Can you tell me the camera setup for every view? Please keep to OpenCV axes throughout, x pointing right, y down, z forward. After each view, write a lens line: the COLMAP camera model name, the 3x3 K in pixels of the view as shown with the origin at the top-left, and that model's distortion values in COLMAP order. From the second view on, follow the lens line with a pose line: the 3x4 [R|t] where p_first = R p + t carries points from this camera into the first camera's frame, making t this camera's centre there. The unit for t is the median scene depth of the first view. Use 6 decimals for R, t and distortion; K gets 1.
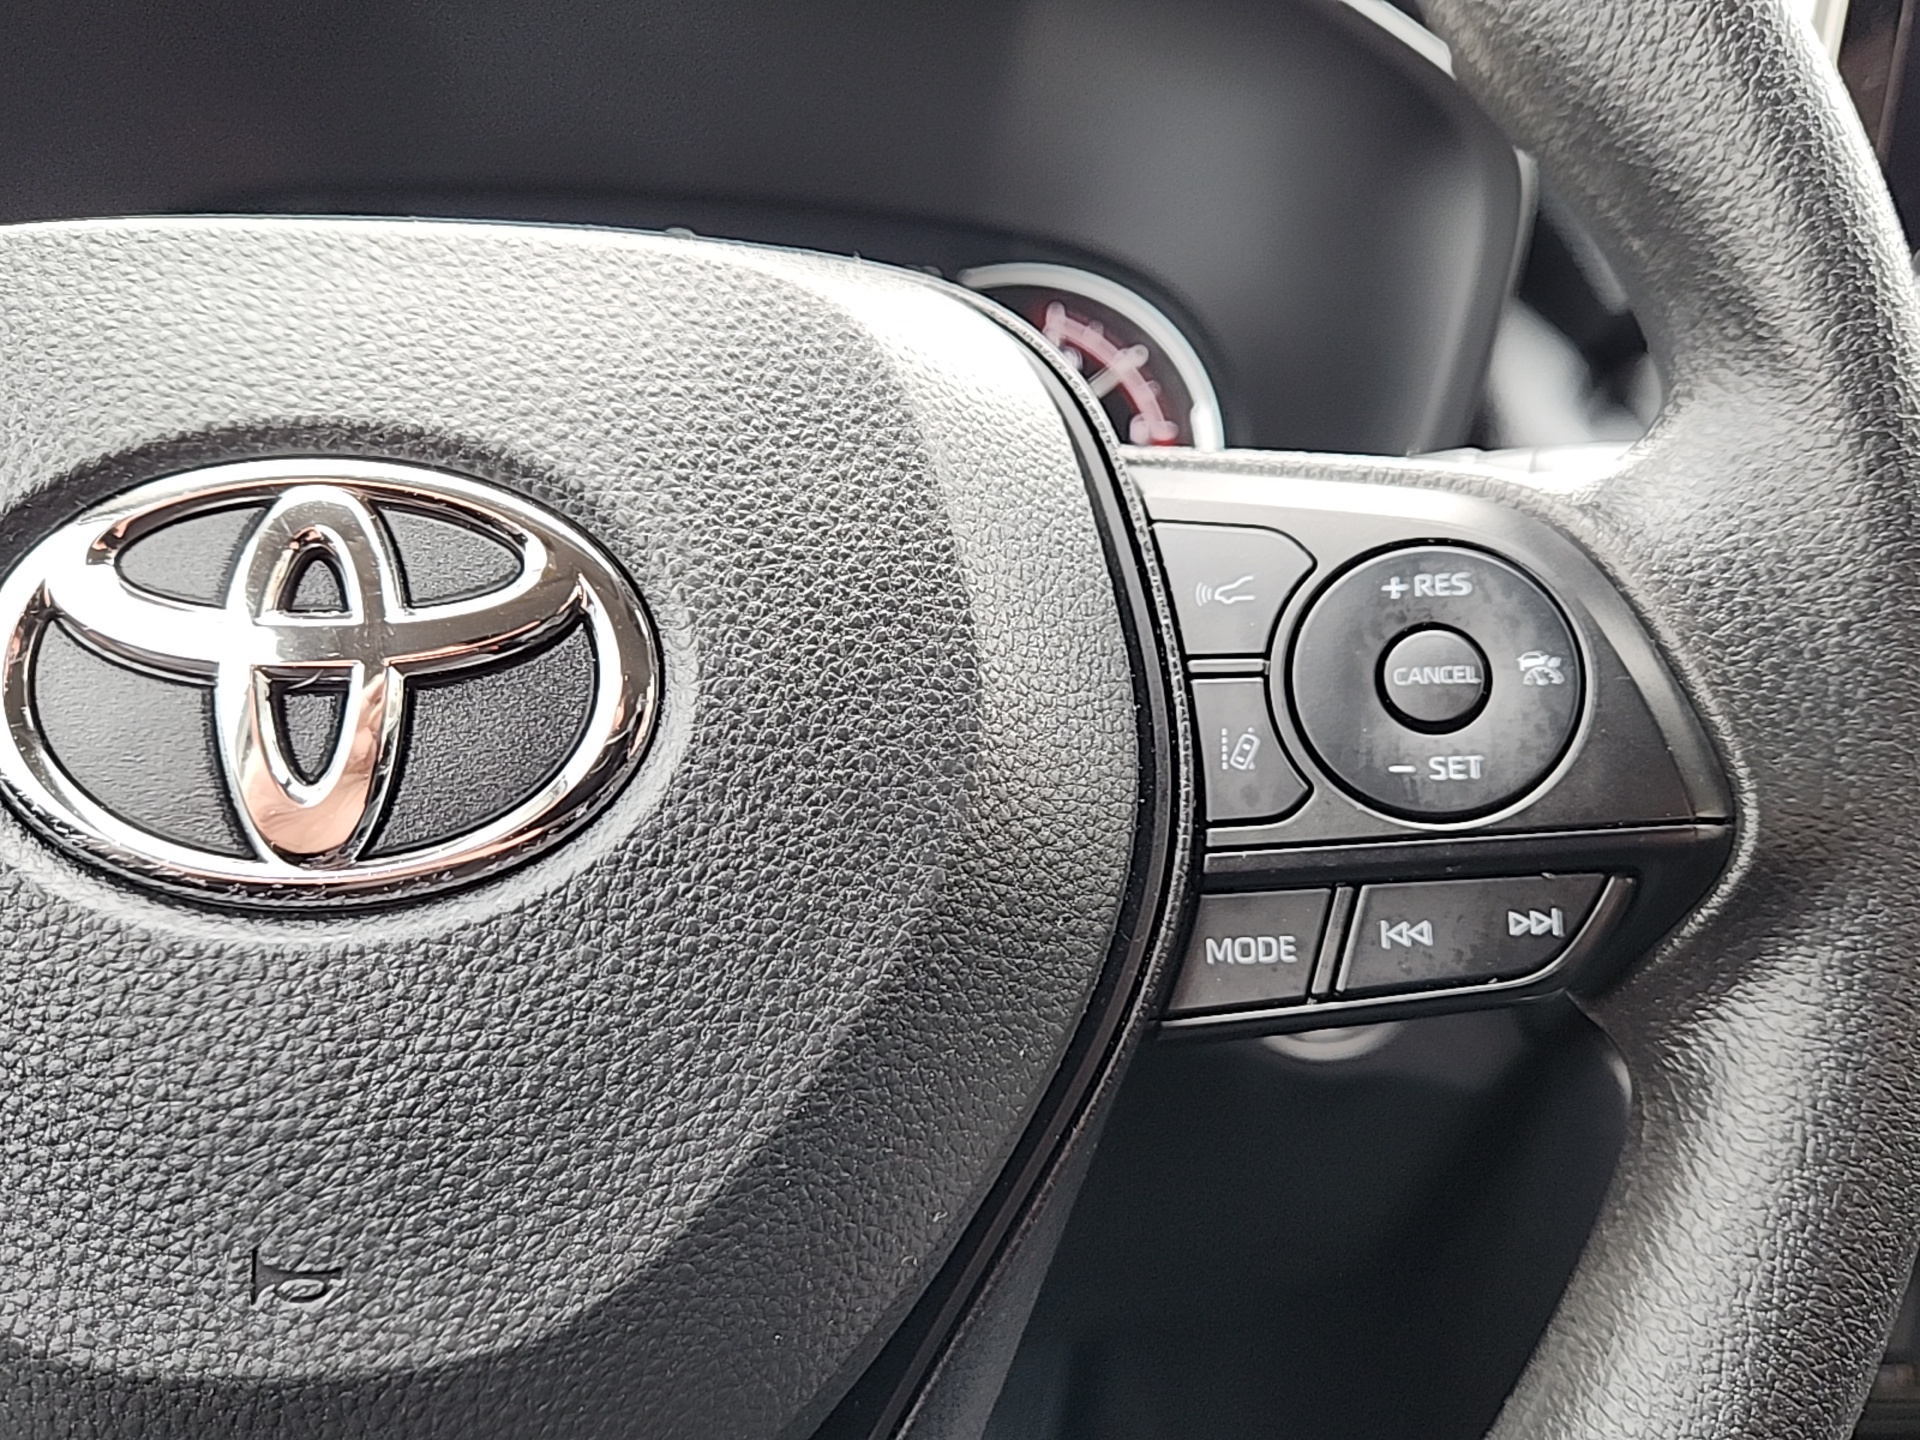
lens RADIAL K [[1609.6, 0, 960.0], [0, 1609.6, 720.0], [0, 0, 1]] dist [0.068314, -0.075570]
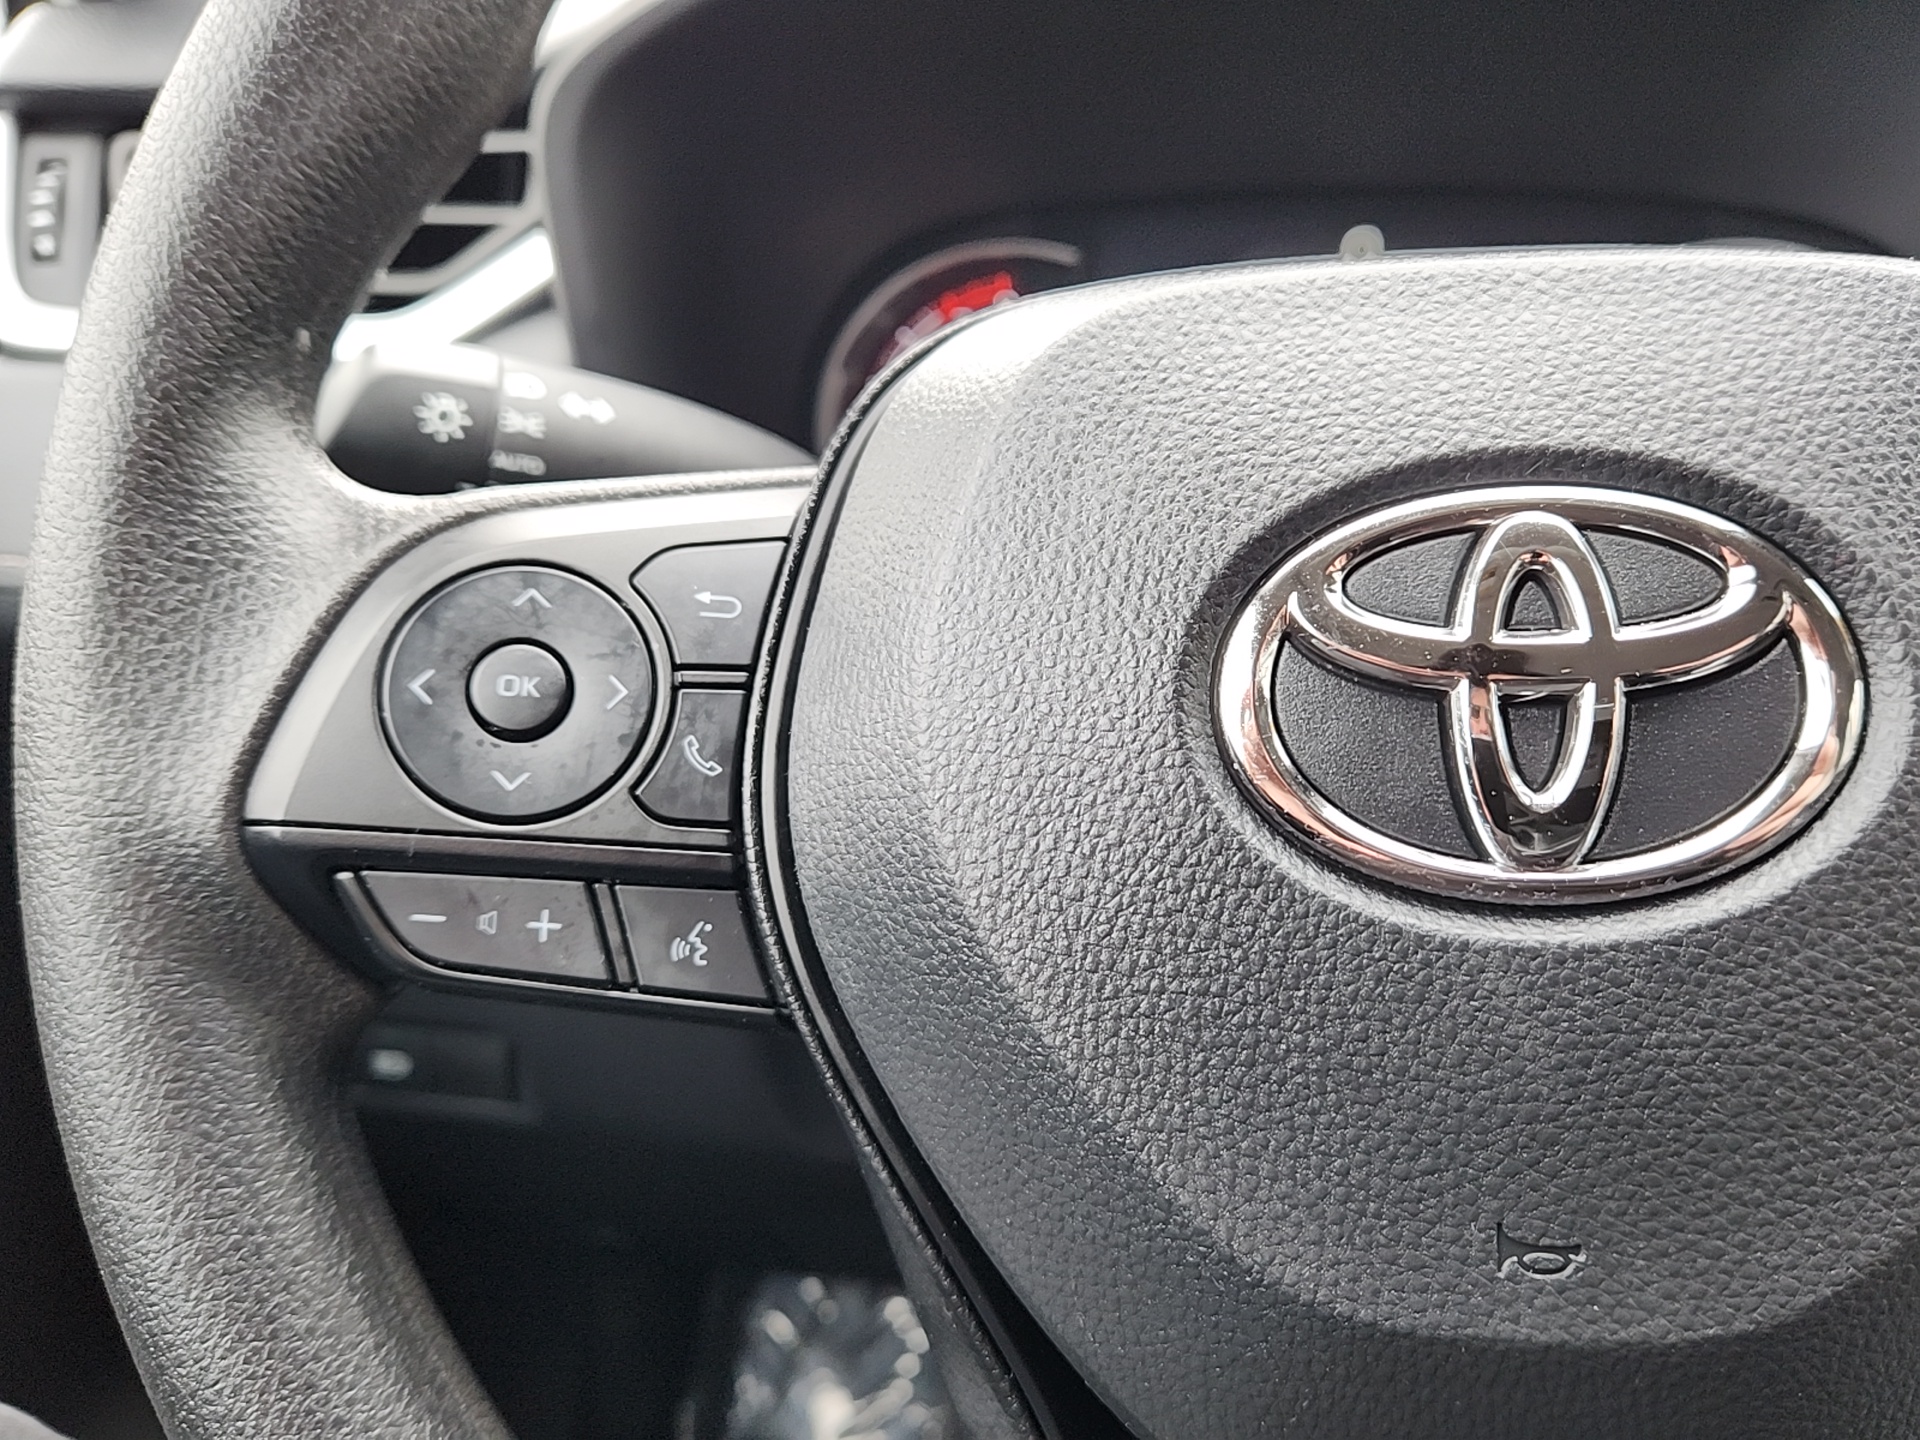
lens RADIAL K [[1609.6, 0, 960.0], [0, 1609.6, 720.0], [0, 0, 1]] dist [0.068314, -0.075570]
pose [[0.983444, 0.002864, -0.181189, -0.577114], [0.000508, 0.999828, 0.018561, -0.027621], [0.181211, -0.018346, 0.983273, -0.116965]]
